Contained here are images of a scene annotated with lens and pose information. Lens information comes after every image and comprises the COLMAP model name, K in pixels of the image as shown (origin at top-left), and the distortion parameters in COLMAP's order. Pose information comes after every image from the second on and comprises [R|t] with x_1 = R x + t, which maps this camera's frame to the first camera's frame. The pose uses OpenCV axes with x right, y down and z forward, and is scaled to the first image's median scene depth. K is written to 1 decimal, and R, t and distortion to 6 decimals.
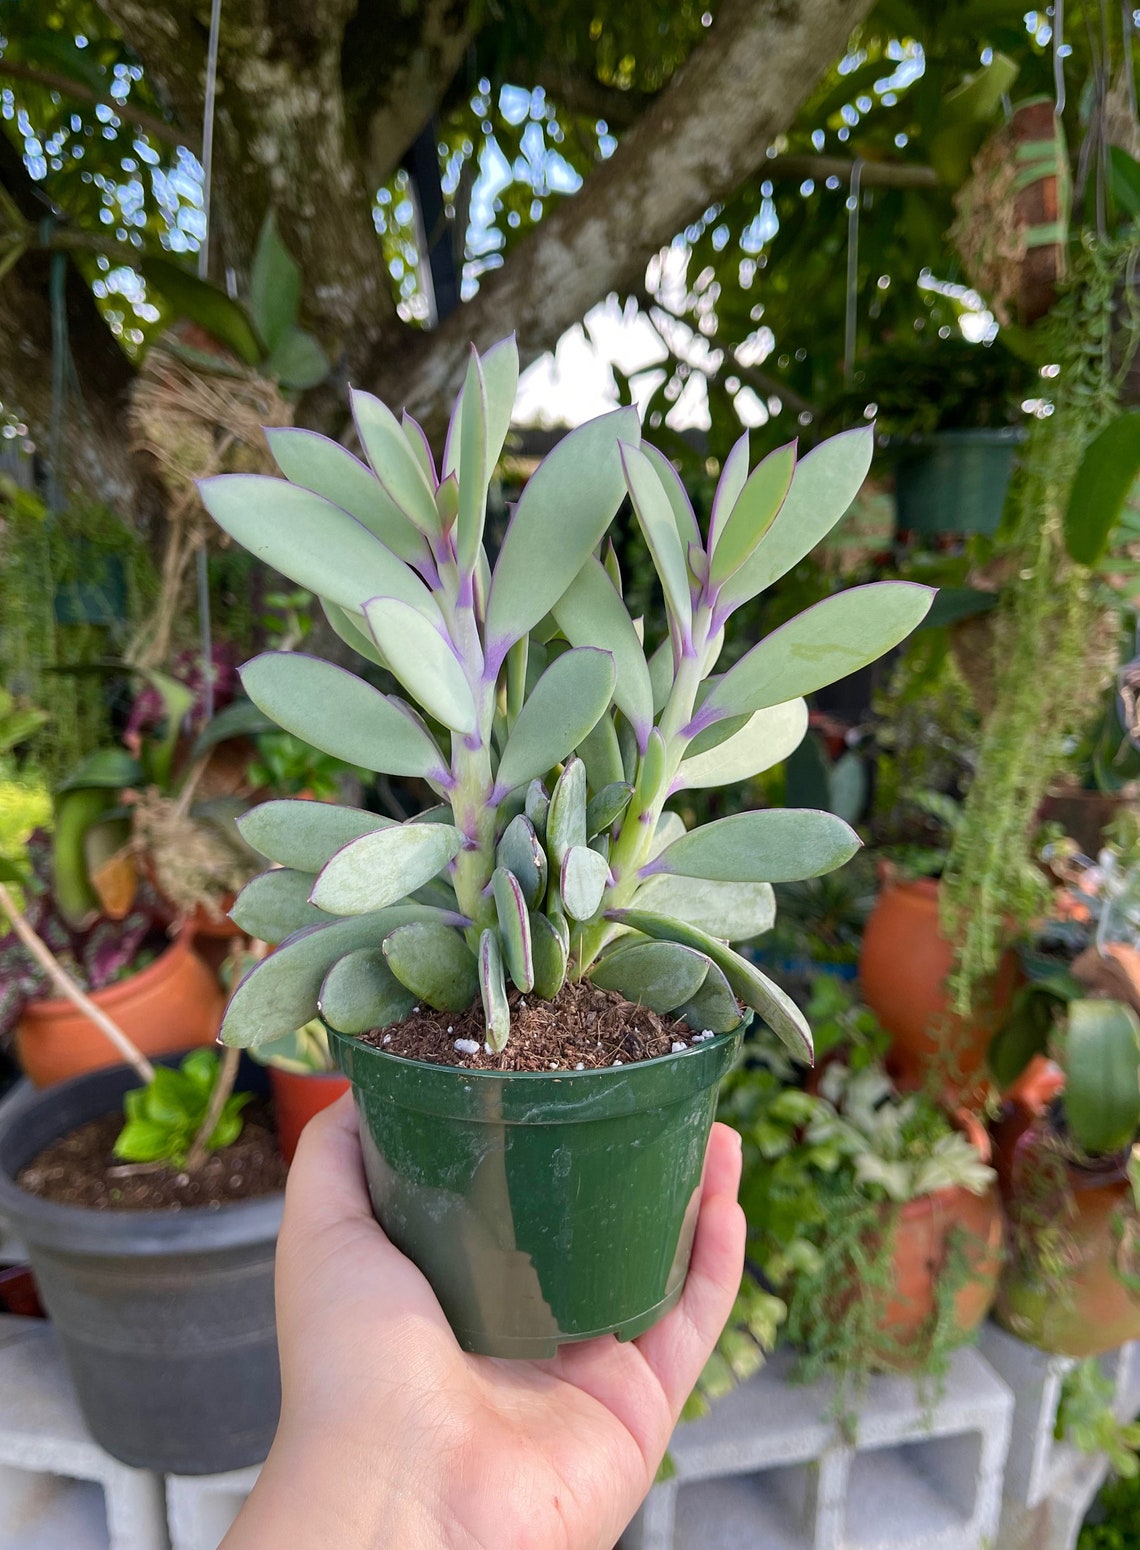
lens RADIAL K [[1287.5, 0, 570.0], [0, 1287.5, 775.0], [0, 0, 1]] dist [0.002554, 0.004002]
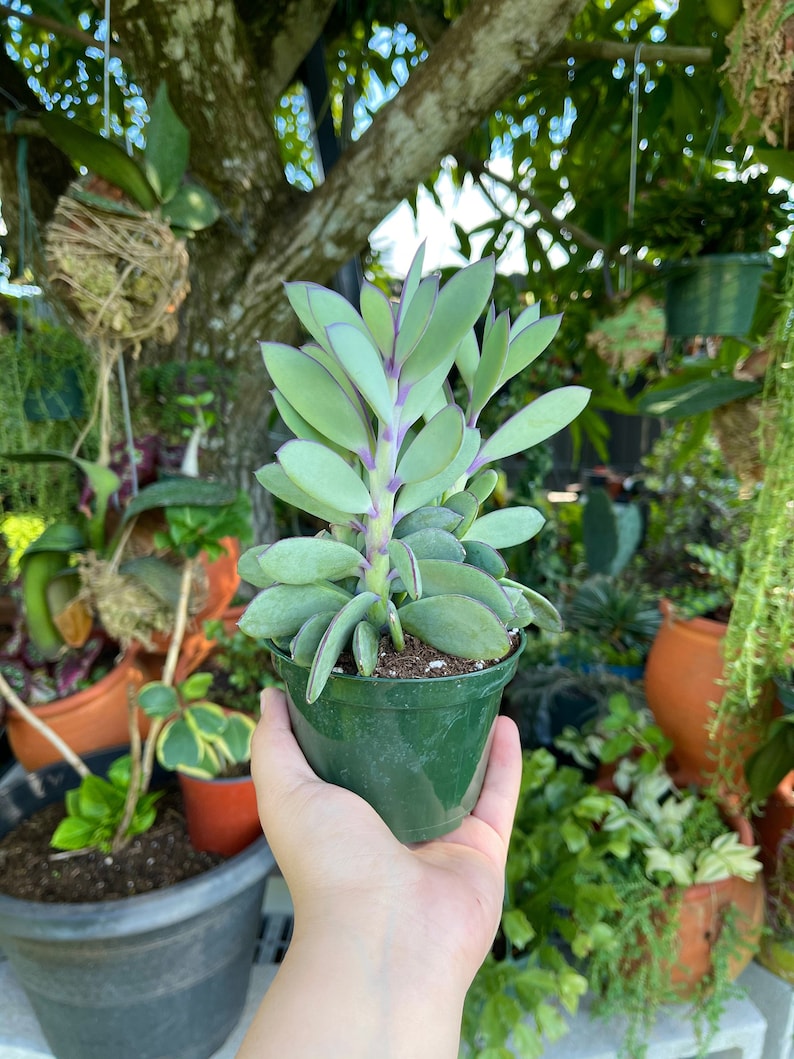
lens RADIAL K [[829.0, 0, 397.0], [0, 829.0, 544.9], [0, 0, 1]] dist [0.001609, 0.000017]
pose [[0.998506, -0.012618, -0.053164, 0.025862], [0.015009, 0.998882, 0.044818, -0.024741], [0.052540, -0.045549, 0.997580, 0.175003]]
